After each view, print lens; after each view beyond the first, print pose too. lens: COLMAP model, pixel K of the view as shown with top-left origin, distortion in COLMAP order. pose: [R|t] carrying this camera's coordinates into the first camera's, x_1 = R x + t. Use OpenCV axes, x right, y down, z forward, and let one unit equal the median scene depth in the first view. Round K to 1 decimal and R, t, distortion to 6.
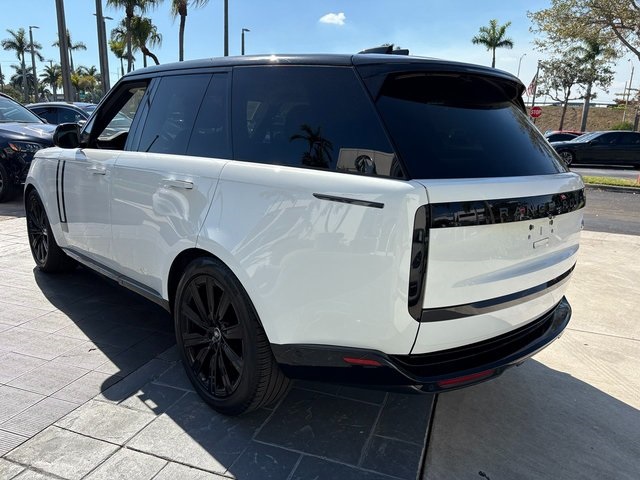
lens RADIAL K [[484.4, 0, 315.6], [0, 484.4, 238.3], [0, 0, 1]] dist [0.059379, -0.074419]
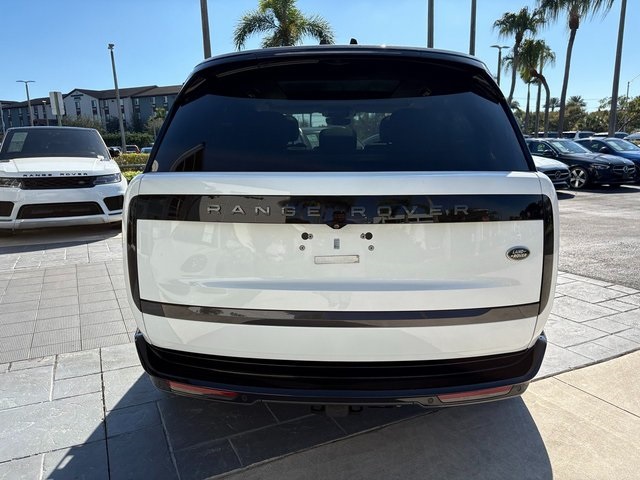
lens RADIAL K [[479.6, 0, 321.3], [0, 479.6, 239.4], [0, 0, 1]] dist [0.059619, -0.067050]
pose [[0.706063, 0.084027, -0.703146, 0.692279], [-0.115831, 0.993266, 0.002386, -0.014612], [0.698612, 0.079761, 0.711041, 0.309531]]
